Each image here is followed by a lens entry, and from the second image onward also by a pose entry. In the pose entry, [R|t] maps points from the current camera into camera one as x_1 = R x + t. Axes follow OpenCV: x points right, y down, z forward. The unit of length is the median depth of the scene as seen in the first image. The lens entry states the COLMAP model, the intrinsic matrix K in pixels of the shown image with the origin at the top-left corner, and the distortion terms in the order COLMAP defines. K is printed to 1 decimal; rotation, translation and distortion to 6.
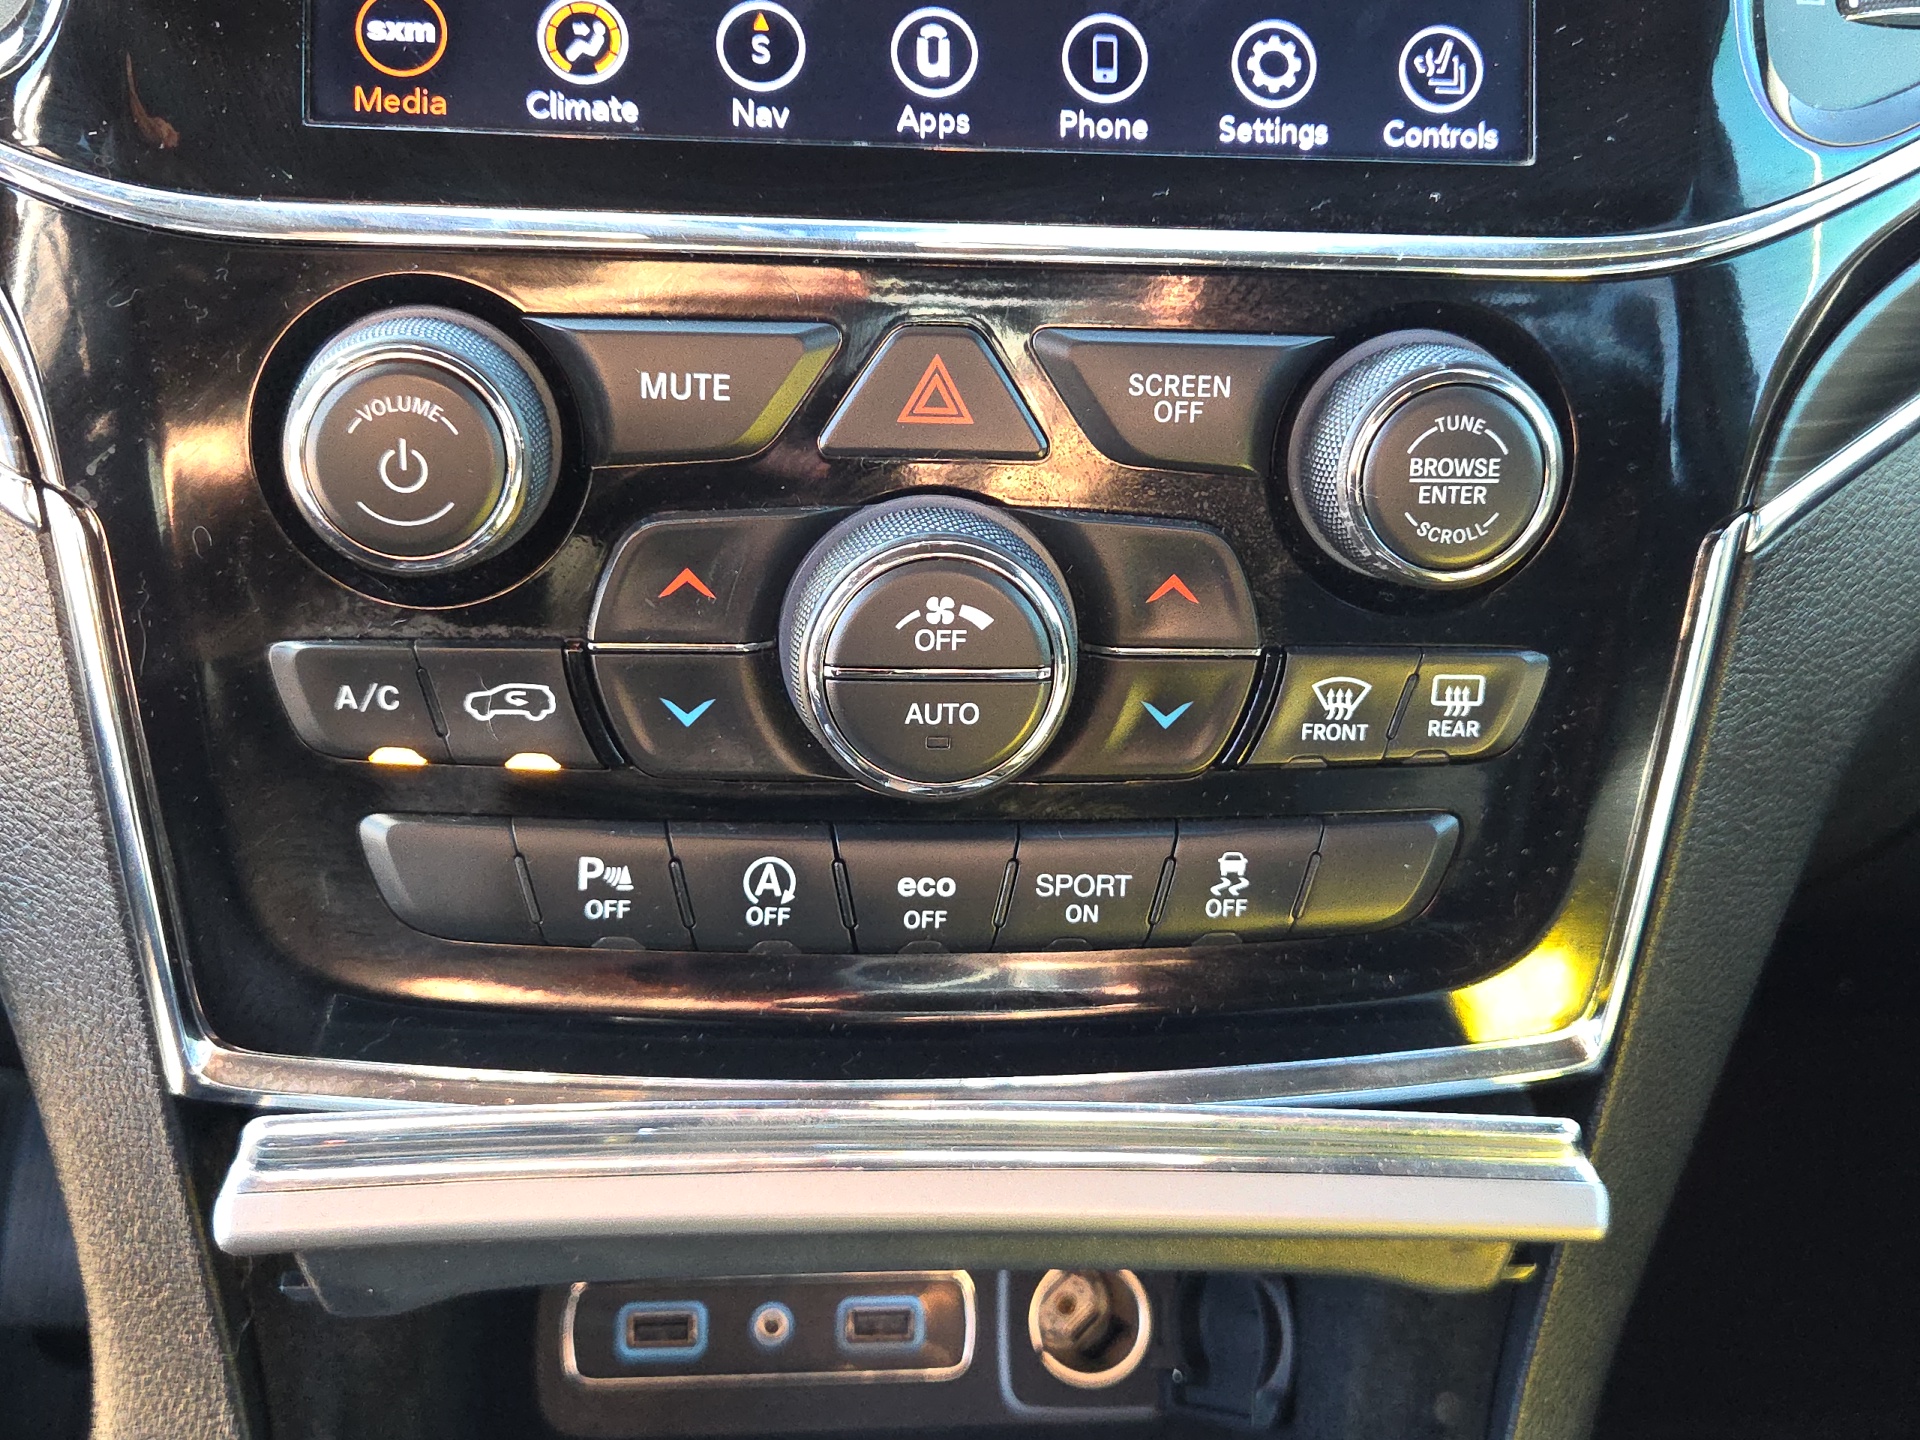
lens RADIAL K [[2034.8, 0, 987.6], [0, 2034.8, 673.7], [0, 0, 1]] dist [0.062437, 0.000000]
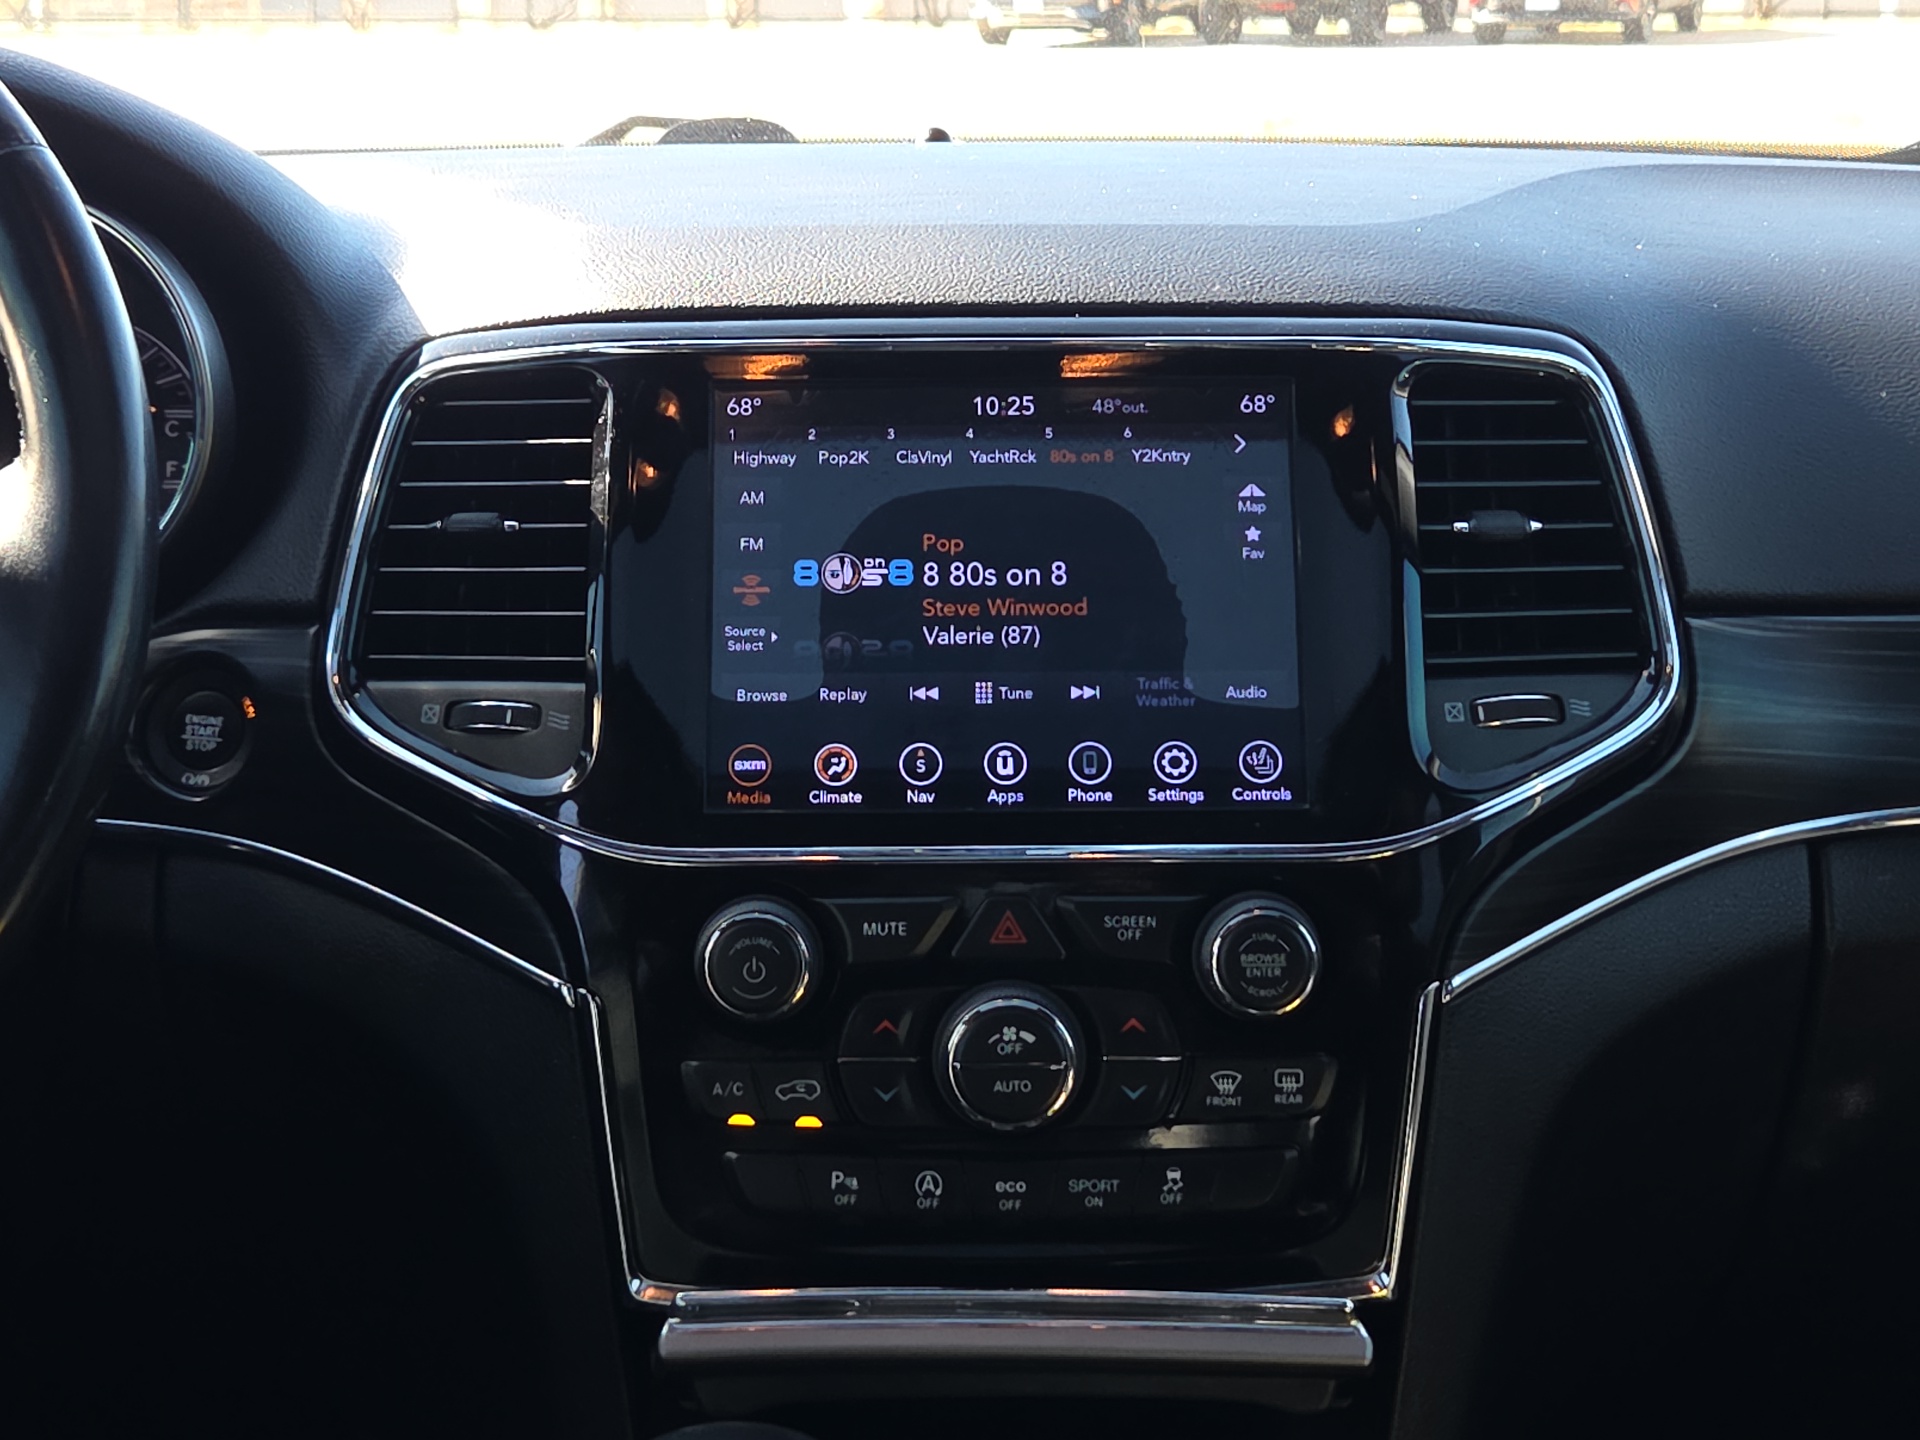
lens RADIAL K [[3246.3, 0, 977.6], [0, 3246.3, 711.9], [0, 0, 1]] dist [0.134832, 0.000000]
pose [[0.994658, -0.034708, -0.097213, 0.259902], [0.013073, 0.976549, -0.214900, 0.336928], [0.102392, 0.212481, 0.971786, -2.132800]]
